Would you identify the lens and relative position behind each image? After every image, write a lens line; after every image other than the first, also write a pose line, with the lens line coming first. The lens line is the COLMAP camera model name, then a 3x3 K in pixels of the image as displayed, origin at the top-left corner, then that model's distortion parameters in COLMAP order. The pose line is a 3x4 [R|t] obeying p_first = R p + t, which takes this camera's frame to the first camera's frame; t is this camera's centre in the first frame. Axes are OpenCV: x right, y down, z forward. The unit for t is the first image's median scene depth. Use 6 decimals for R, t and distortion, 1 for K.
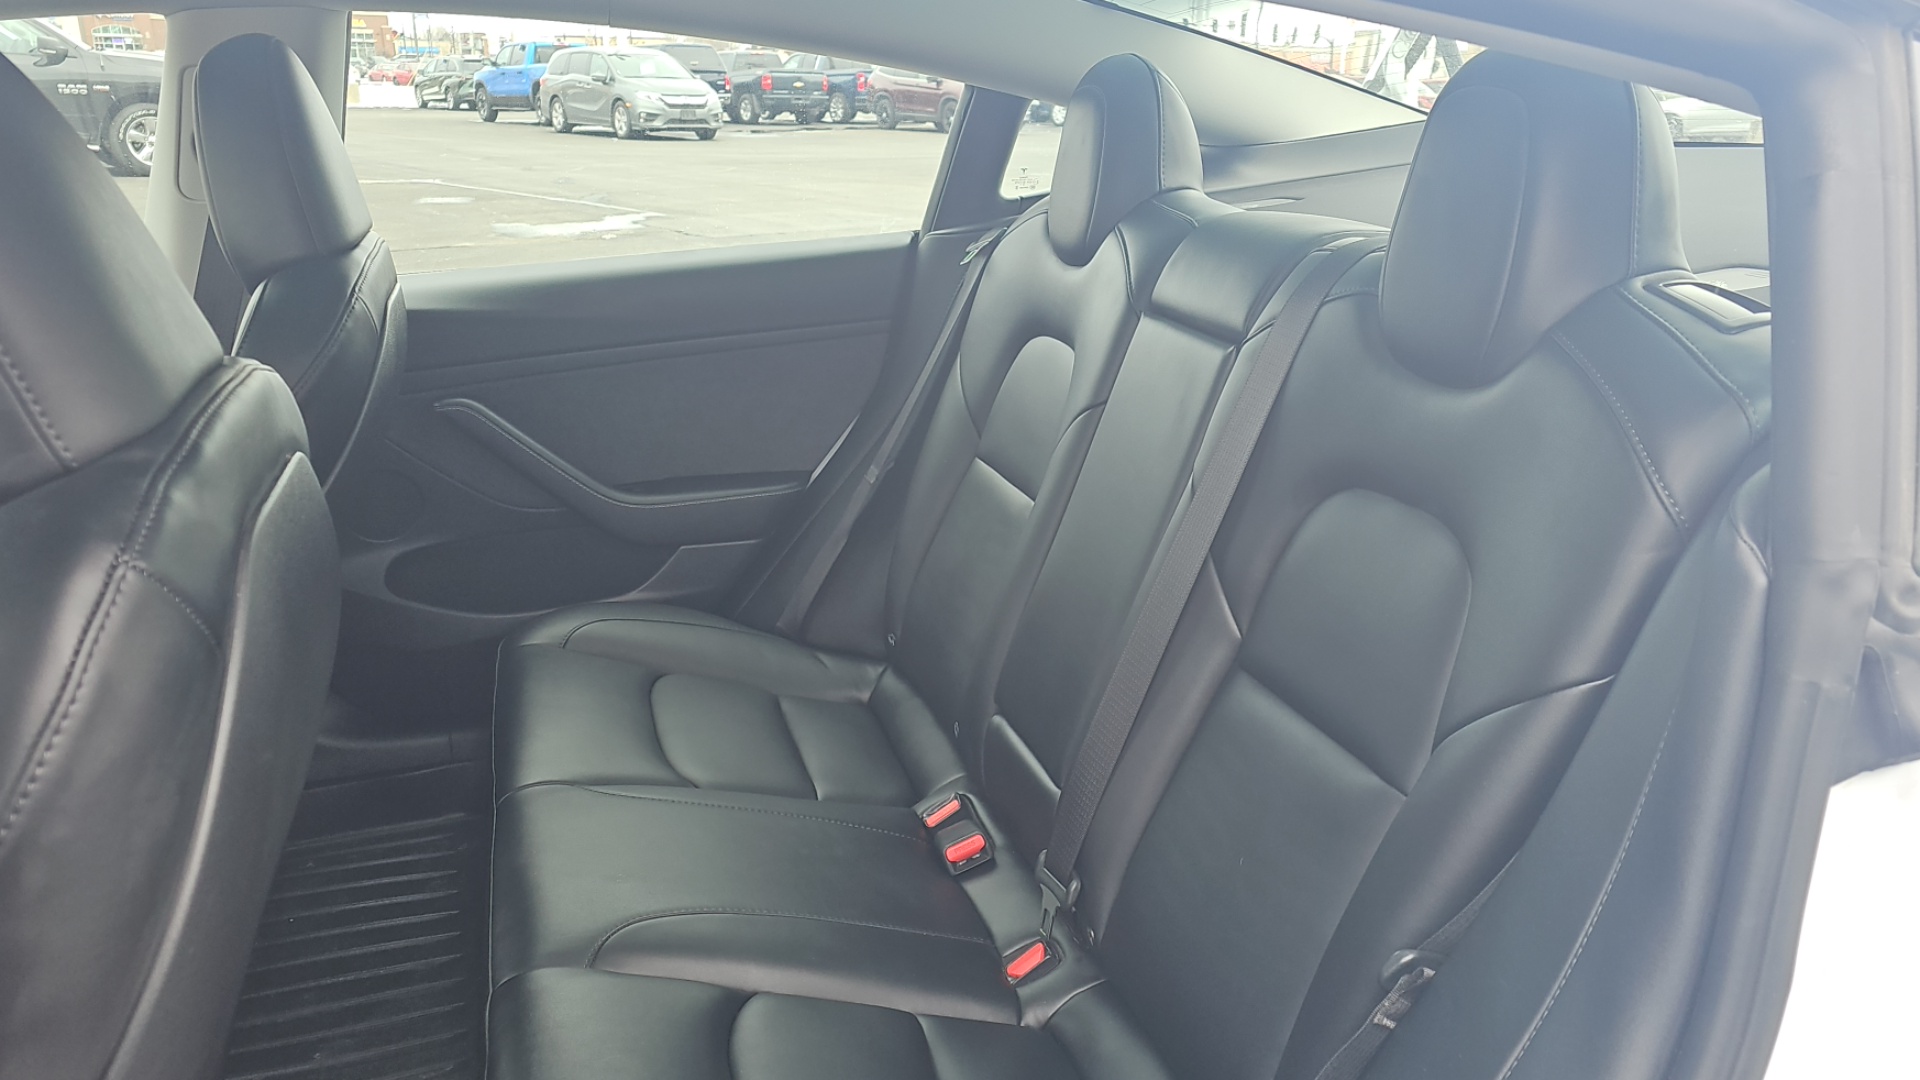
lens RADIAL K [[1373.0, 0, 968.7], [0, 1373.0, 522.0], [0, 0, 1]] dist [0.071175, -0.050852]
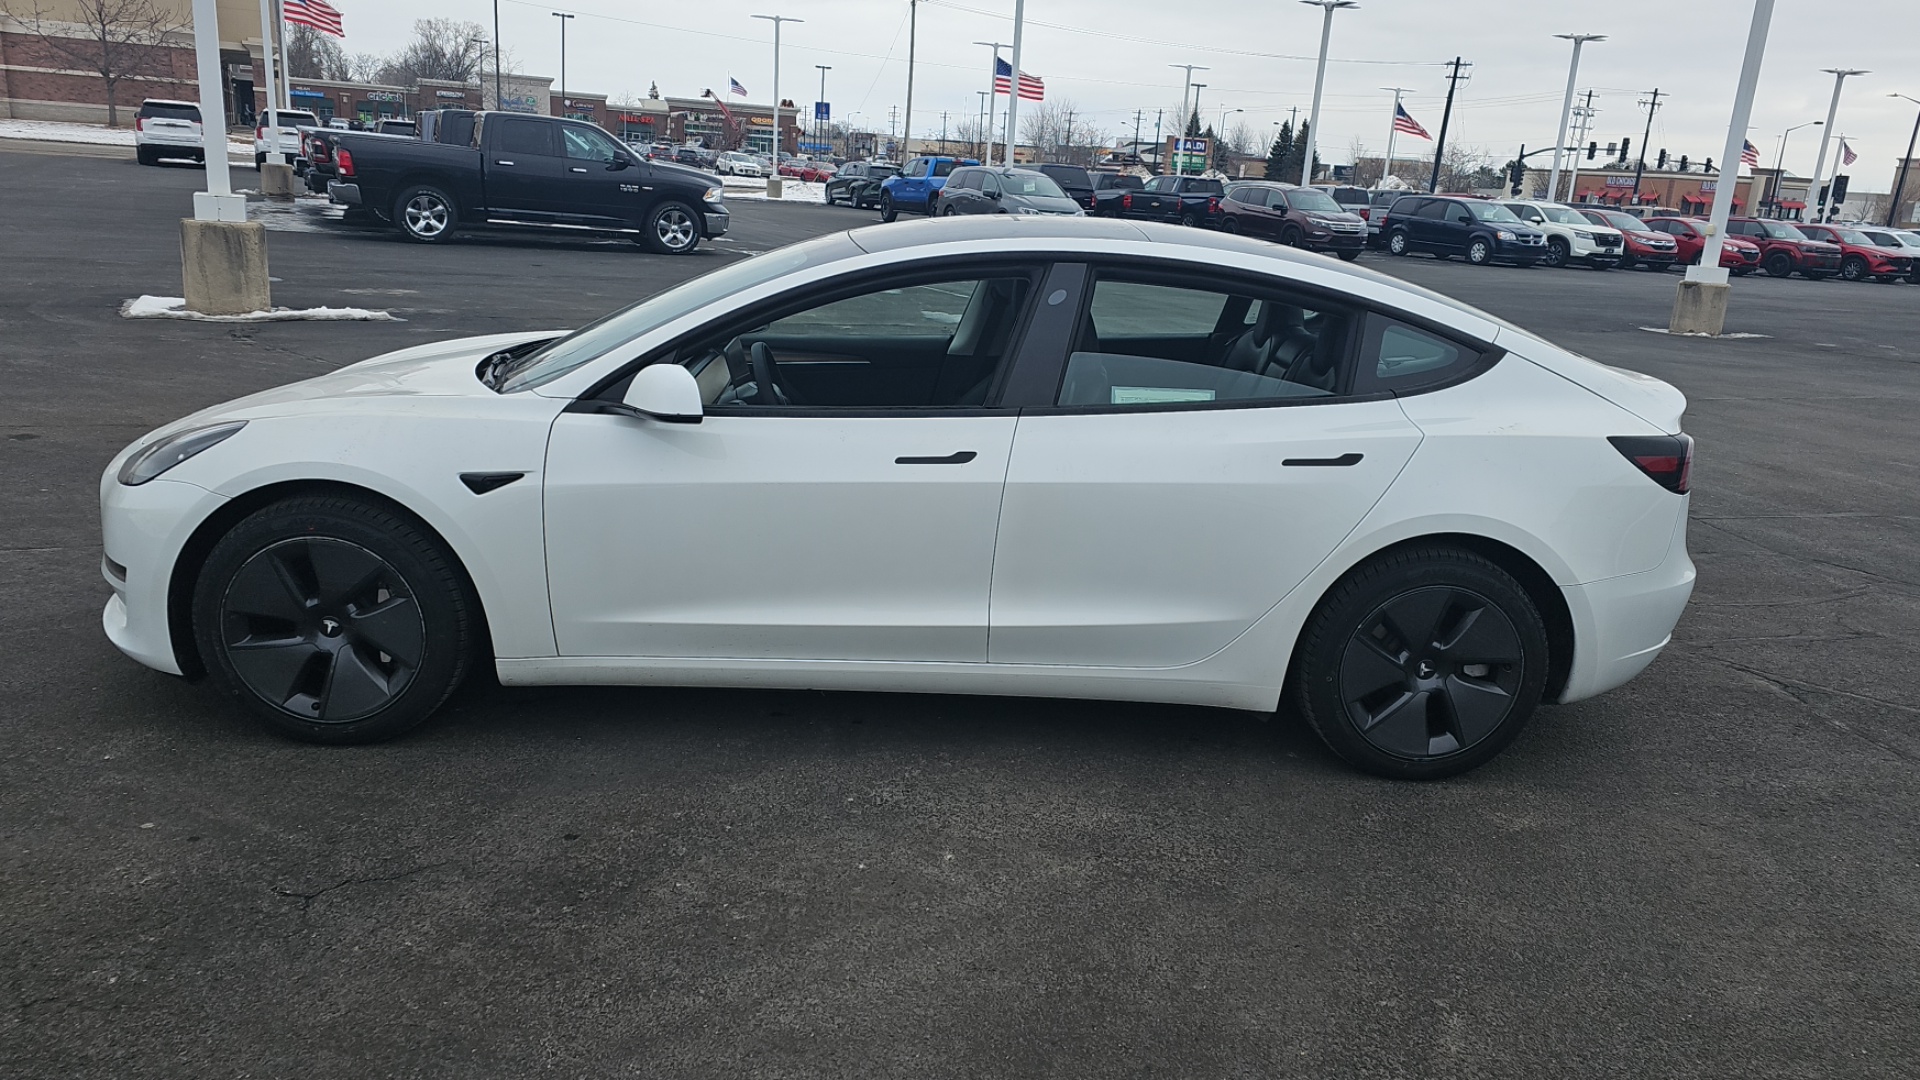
lens RADIAL K [[1373.0, 0, 964.4], [0, 1373.0, 530.5], [0, 0, 1]] dist [0.071175, -0.050852]
pose [[0.967666, 0.117153, -0.223378, 0.179291], [-0.131630, 0.989986, -0.051011, 0.498095], [0.215165, 0.078765, 0.973396, -2.273791]]
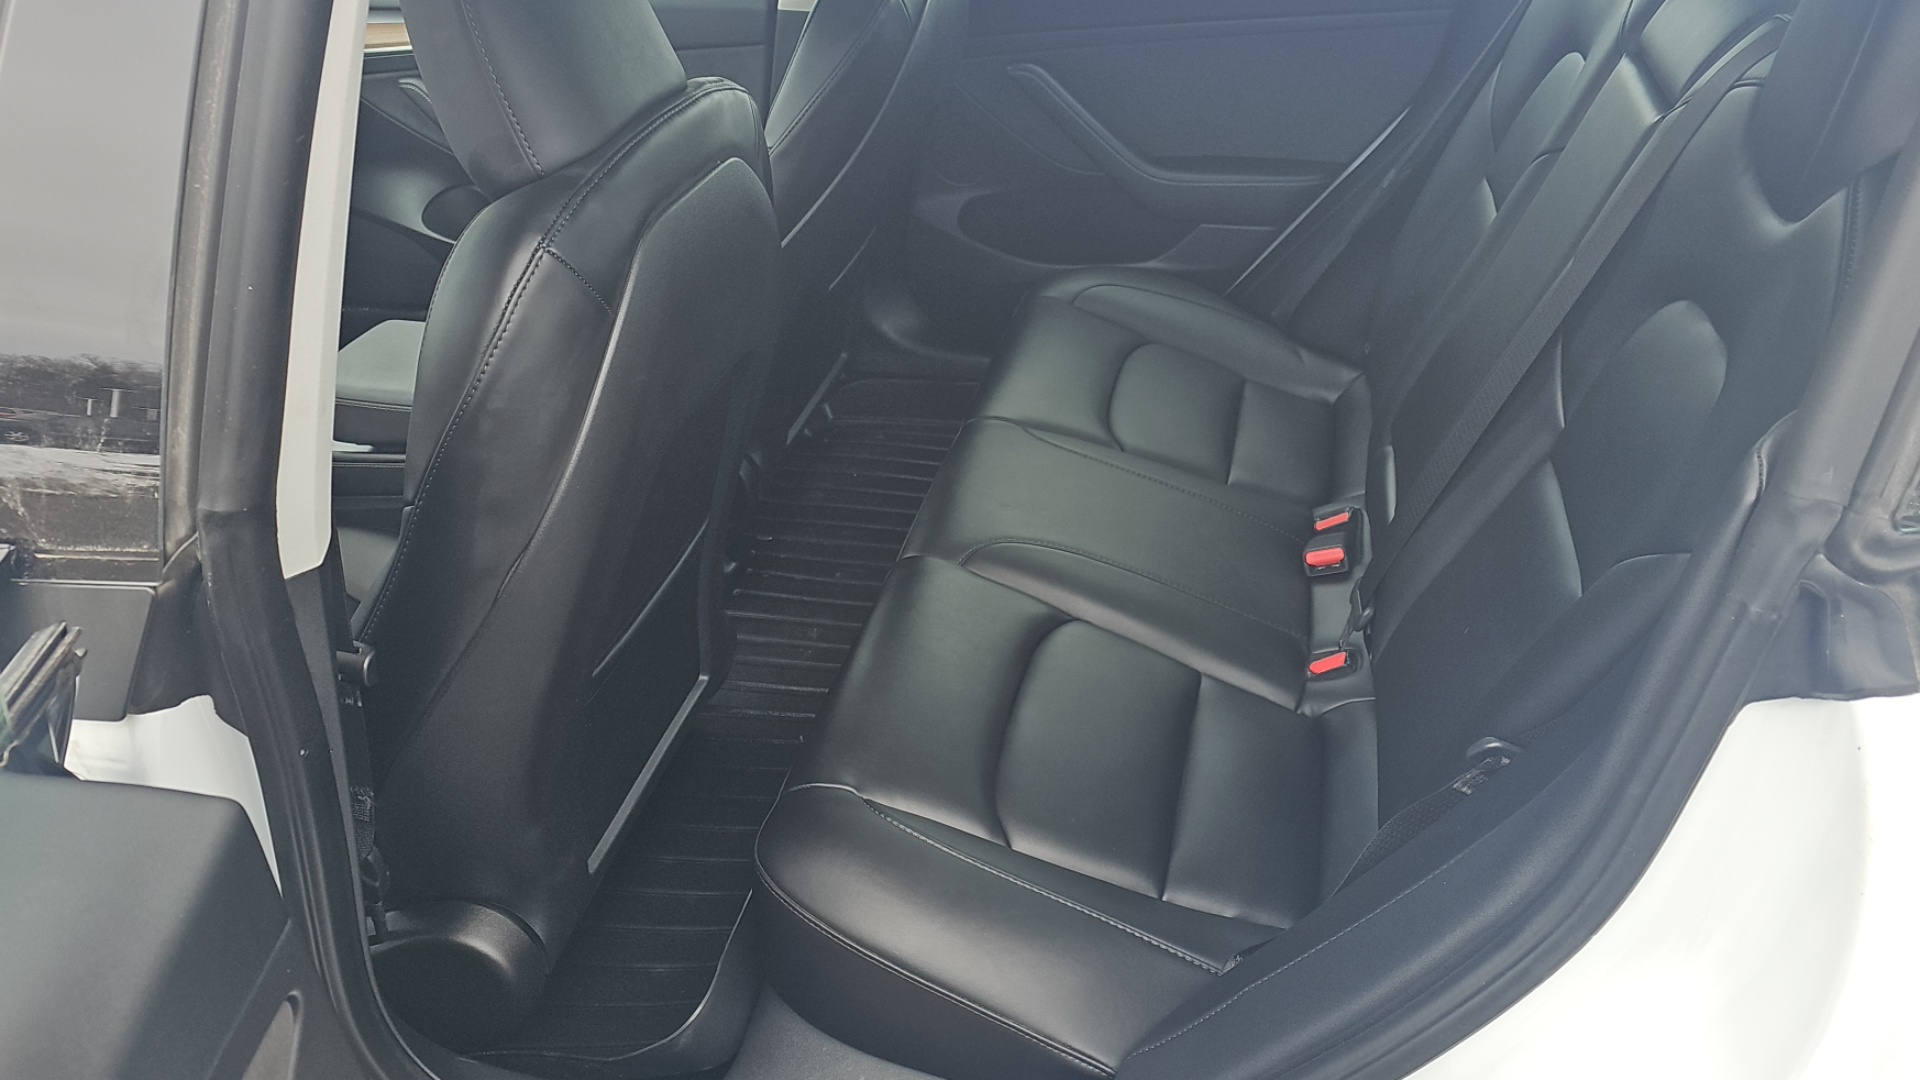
lens RADIAL K [[1373.0, 0, 954.3], [0, 1373.0, 555.2], [0, 0, 1]] dist [0.071175, -0.050852]
pose [[0.853094, 0.256406, -0.454409, 0.227201], [-0.114880, 0.941852, 0.315779, -0.071931], [0.508954, -0.217187, 0.832944, -0.061980]]
